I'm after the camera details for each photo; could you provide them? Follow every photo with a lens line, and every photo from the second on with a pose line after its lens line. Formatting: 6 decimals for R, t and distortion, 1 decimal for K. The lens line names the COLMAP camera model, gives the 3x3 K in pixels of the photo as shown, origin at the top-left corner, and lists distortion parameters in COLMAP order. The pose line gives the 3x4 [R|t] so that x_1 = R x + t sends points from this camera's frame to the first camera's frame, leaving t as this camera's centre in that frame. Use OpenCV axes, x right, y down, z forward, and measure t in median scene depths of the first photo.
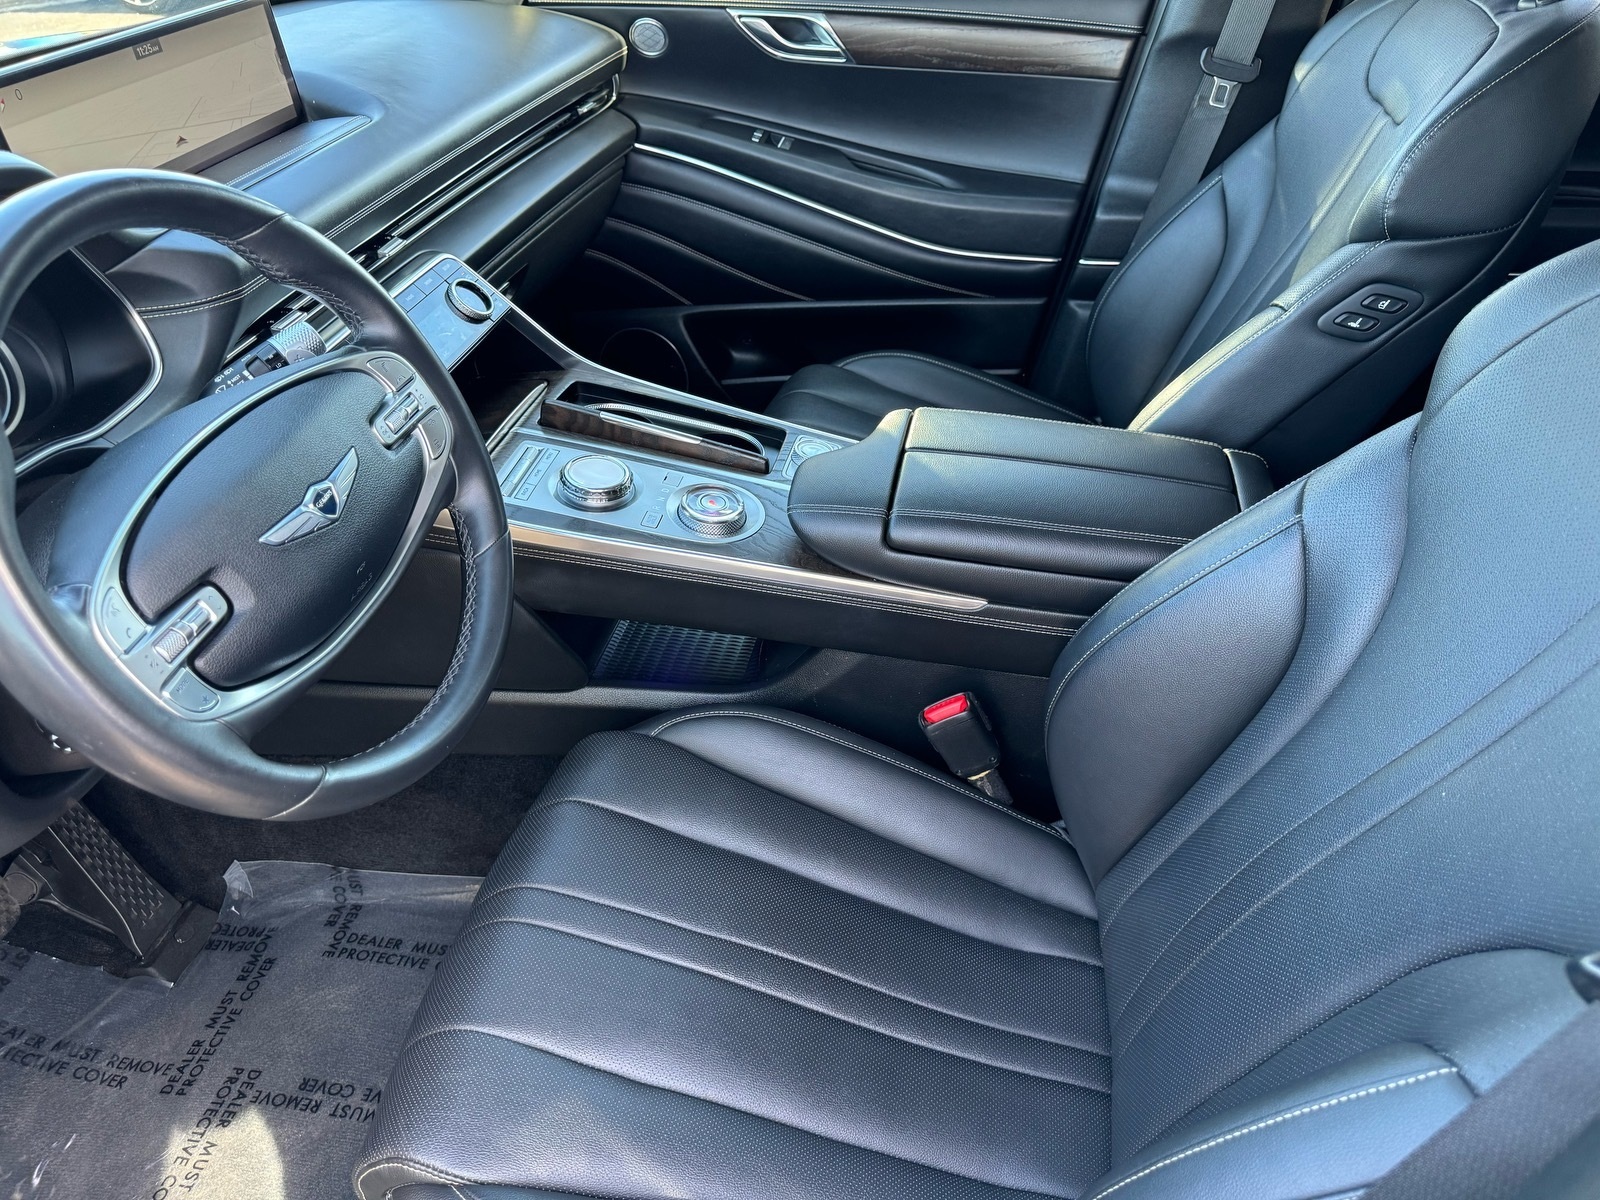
lens RADIAL K [[1136.7, 0, 834.7], [0, 1136.7, 634.2], [0, 0, 1]] dist [0.038848, -0.088498]
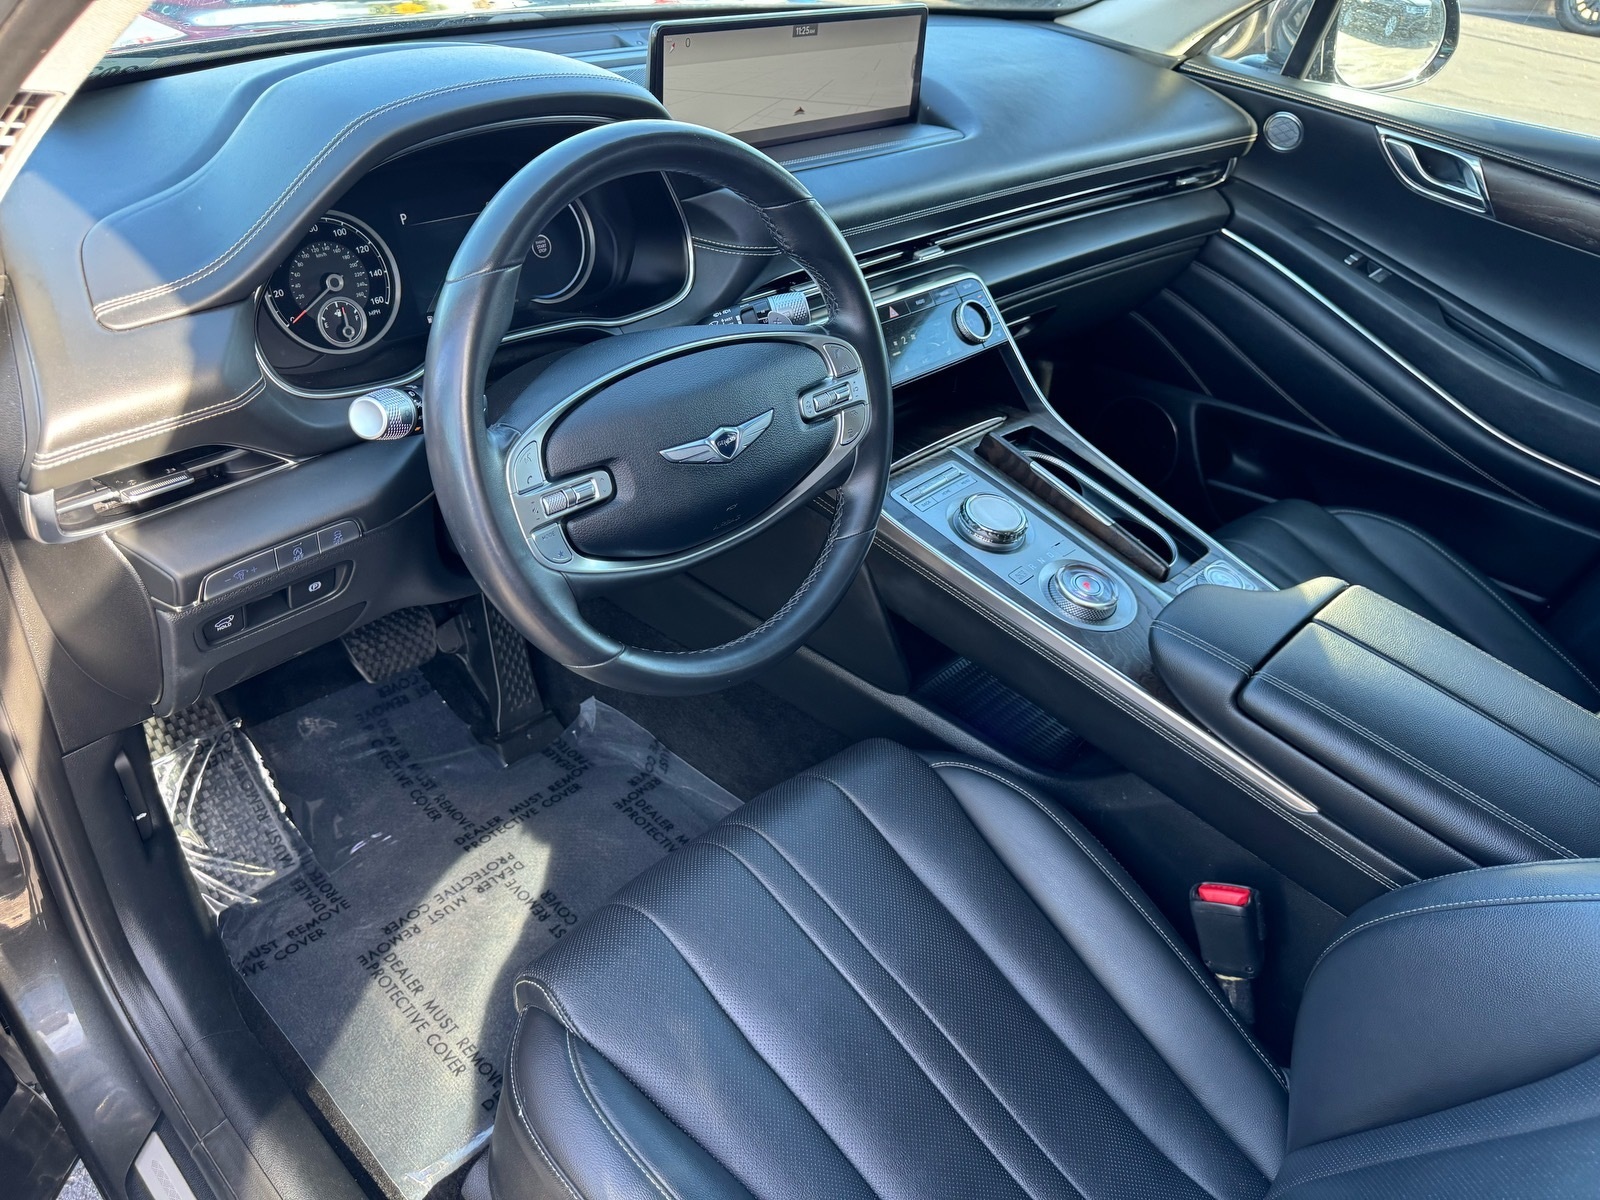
lens RADIAL K [[1151.4, 0, 804.2], [0, 1151.4, 629.2], [0, 0, 1]] dist [0.052719, -0.070675]
pose [[0.818693, 0.425584, -0.385512, 0.093809], [-0.438955, 0.896656, 0.057671, -0.030766], [0.370215, 0.122007, 0.920899, -0.015352]]
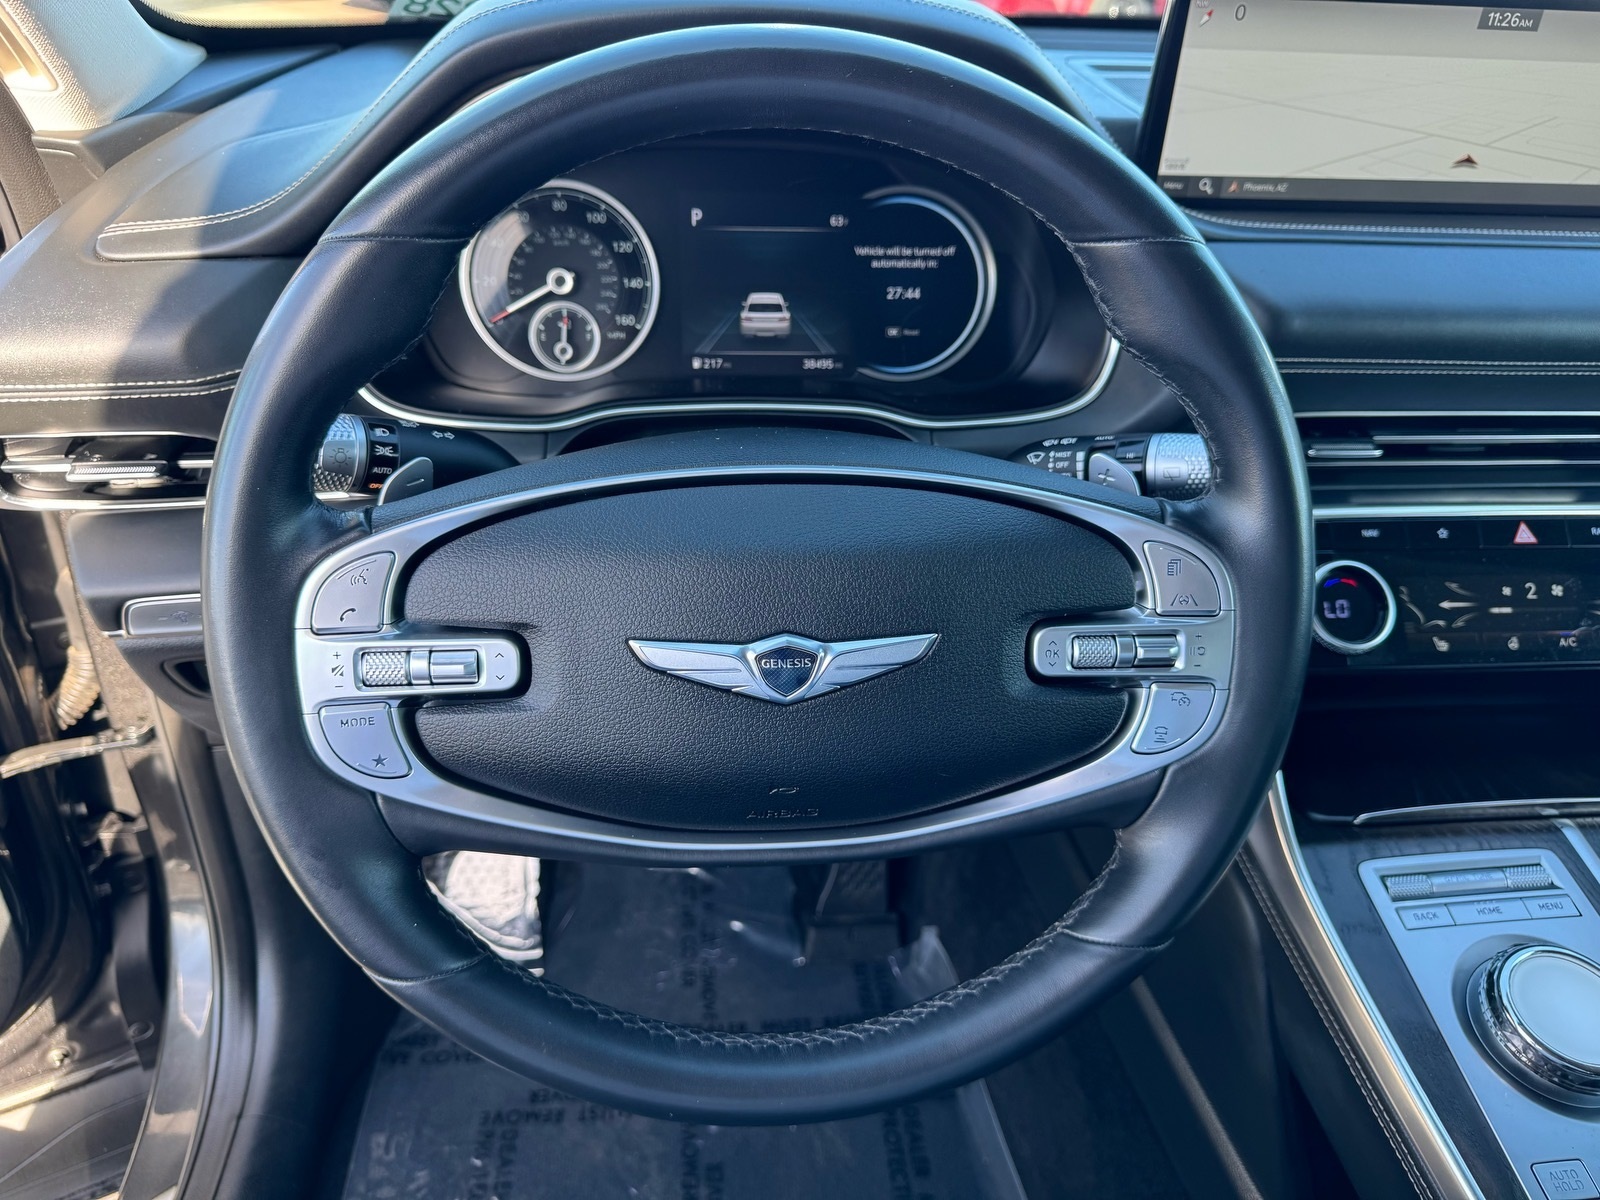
lens RADIAL K [[1151.4, 0, 804.2], [0, 1151.4, 629.2], [0, 0, 1]] dist [0.052719, -0.070675]
pose [[0.265225, 0.573596, -0.775012, -0.012169], [-0.633375, 0.709693, 0.308498, -0.193067], [0.726974, 0.409052, 0.551530, 0.431082]]
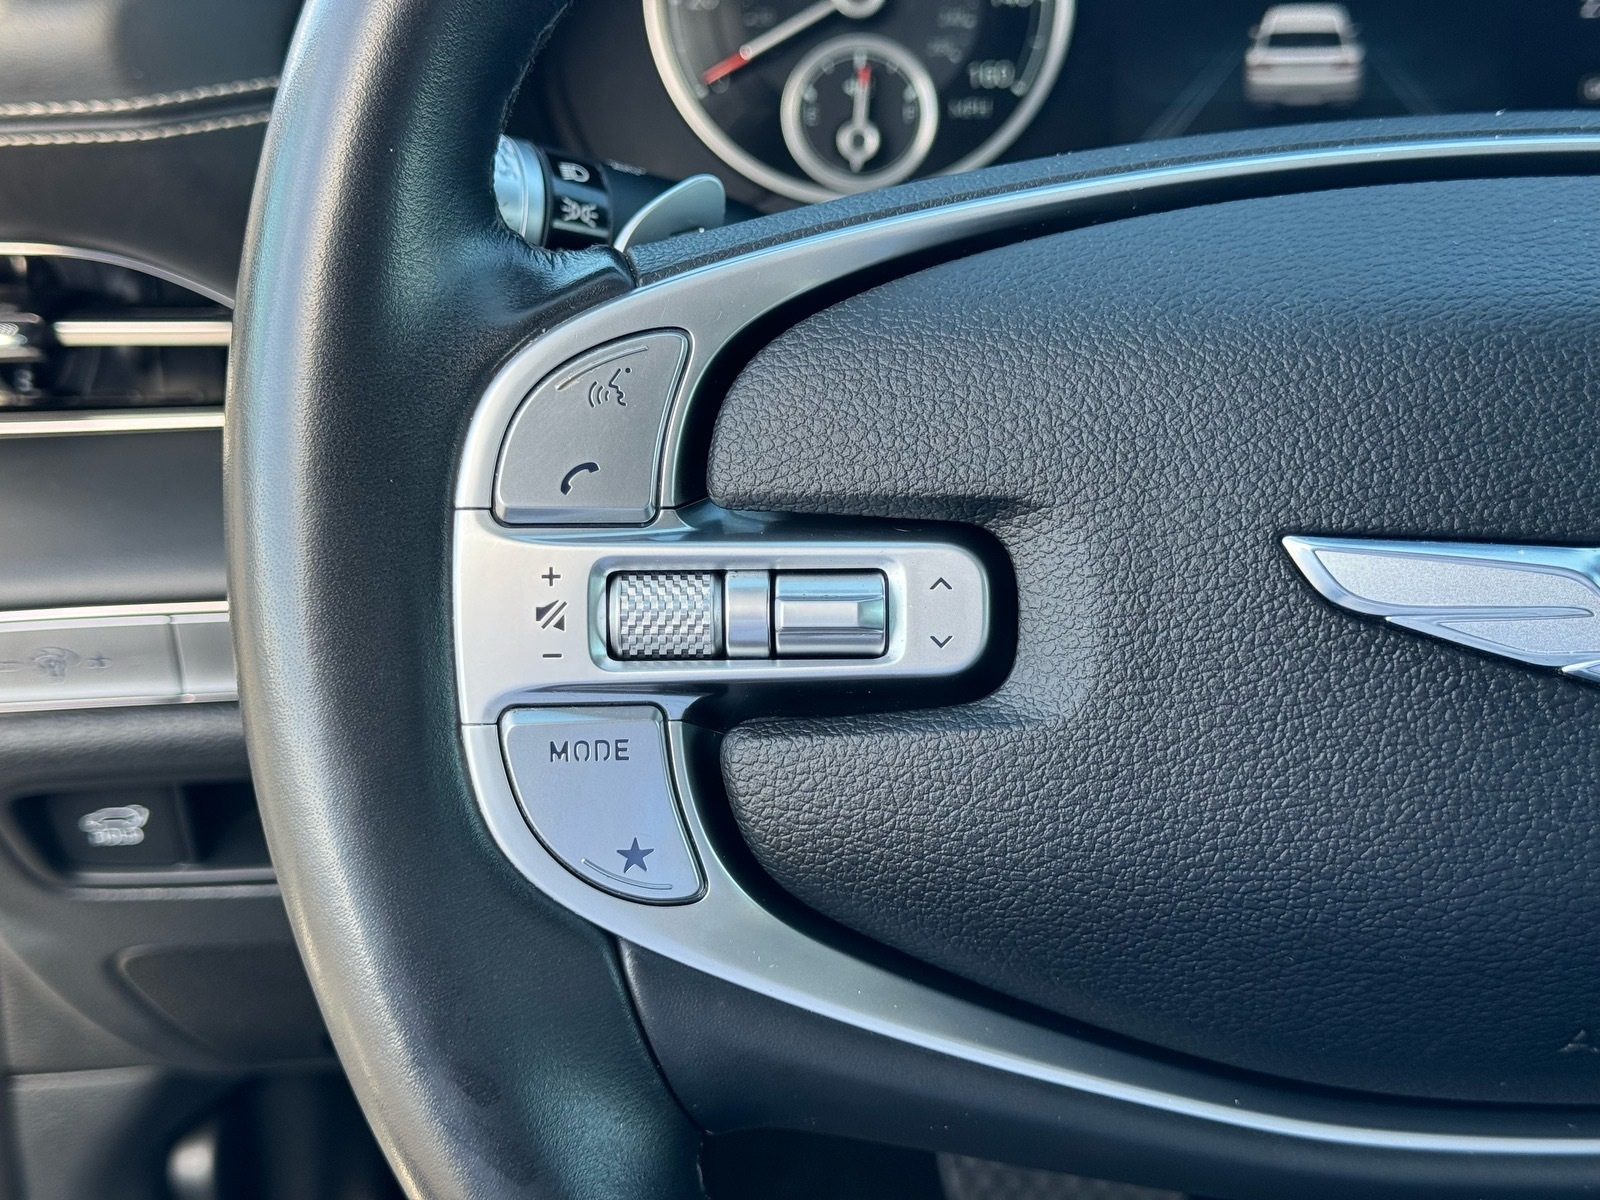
lens RADIAL K [[2351.3, 0, 800.0], [0, 2351.3, 600.0], [0, 0, 1]] dist [0.115689, -0.006249]
pose [[0.176571, 0.423324, -0.888605, -0.056970], [-0.605330, 0.758582, 0.241100, -0.074424], [0.776144, 0.495328, 0.390194, 0.438581]]
